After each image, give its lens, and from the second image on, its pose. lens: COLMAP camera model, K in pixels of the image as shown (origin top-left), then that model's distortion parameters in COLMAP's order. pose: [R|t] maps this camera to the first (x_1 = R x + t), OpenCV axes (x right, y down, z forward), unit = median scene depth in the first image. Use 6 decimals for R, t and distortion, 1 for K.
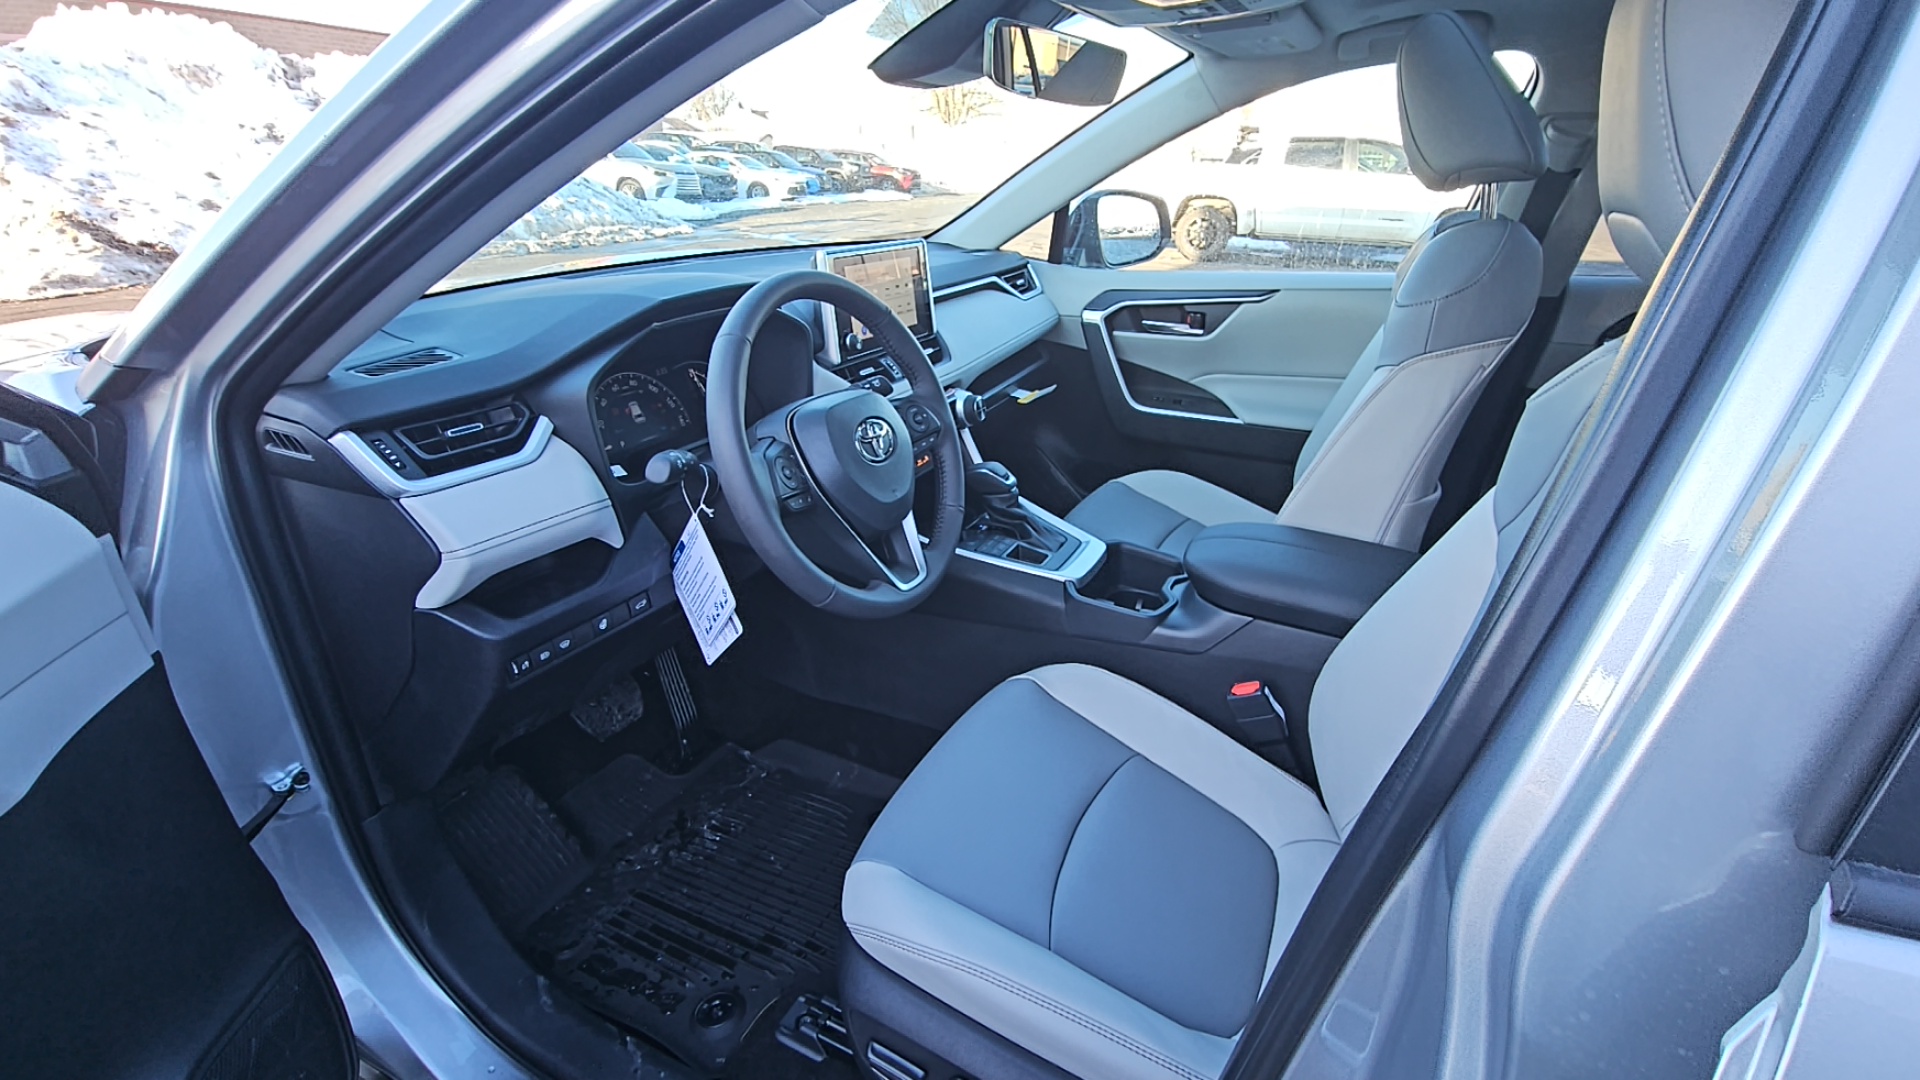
lens RADIAL K [[853.5, 0, 973.5], [0, 853.5, 540.6], [0, 0, 1]] dist [0.007458, -0.006942]
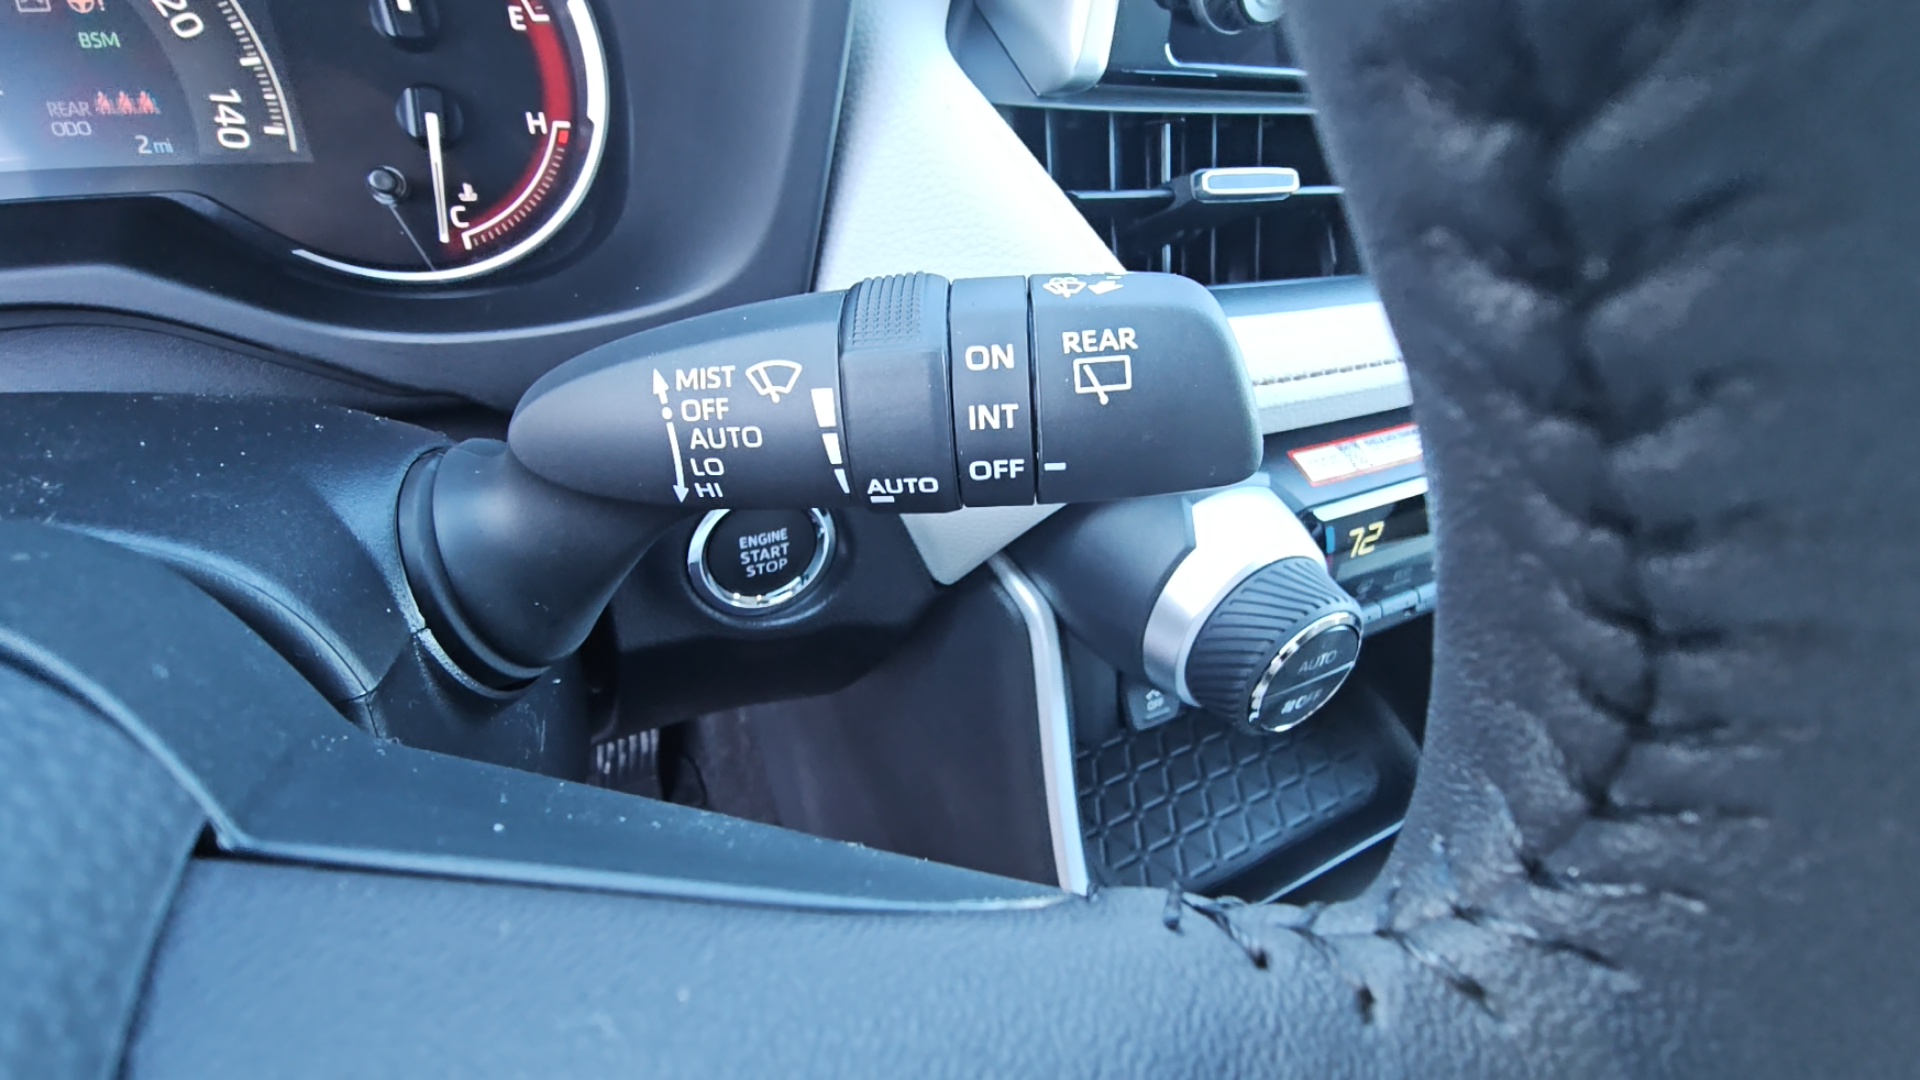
lens RADIAL K [[853.5, 0, 971.8], [0, 853.5, 535.4], [0, 0, 1]] dist [0.007458, -0.006942]
pose [[0.806925, 0.479258, -0.345230, -0.068456], [-0.371305, 0.866150, 0.334541, -0.156029], [0.459352, -0.141764, 0.876869, 0.737813]]
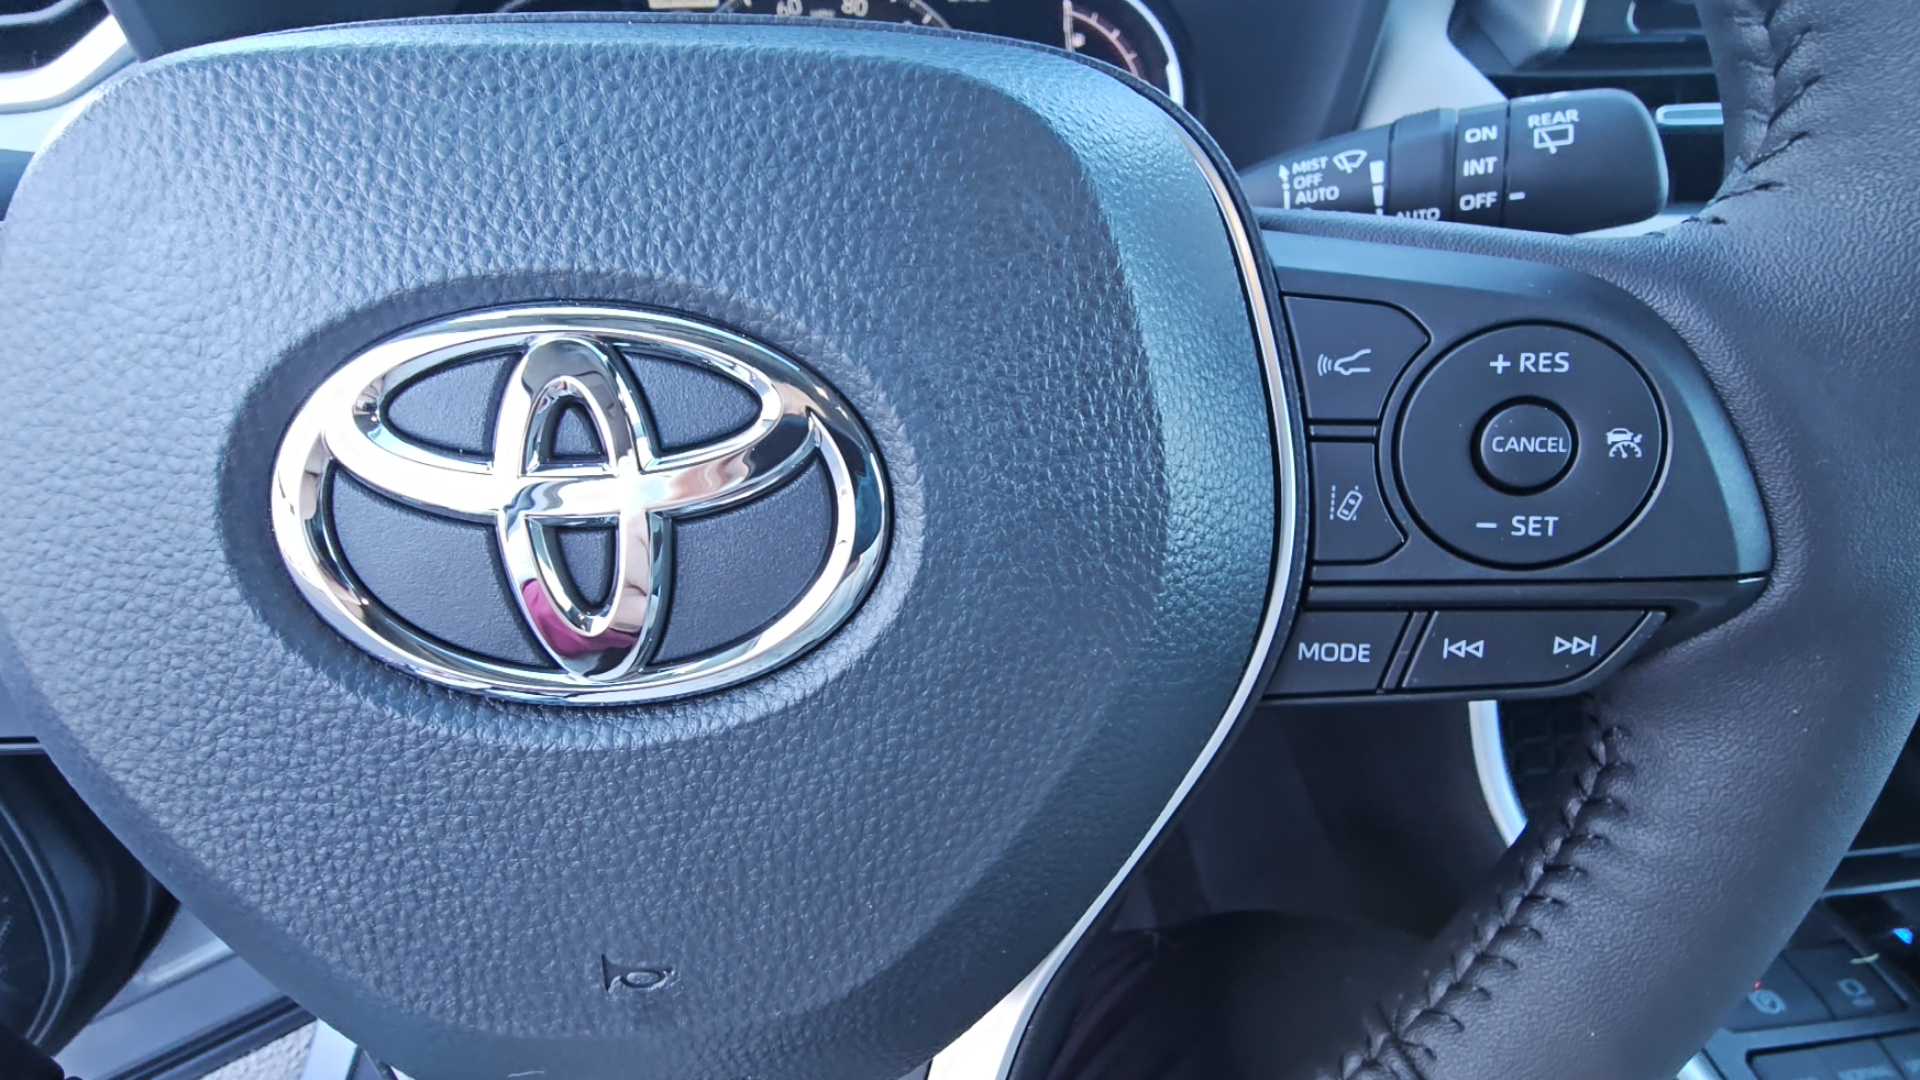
lens RADIAL K [[853.5, 0, 972.2], [0, 853.5, 539.2], [0, 0, 1]] dist [0.007458, -0.006942]
pose [[0.513212, 0.497272, -0.699524, -0.012725], [-0.326135, 0.866902, 0.376985, -0.112842], [0.793883, 0.034666, 0.607082, 0.658496]]
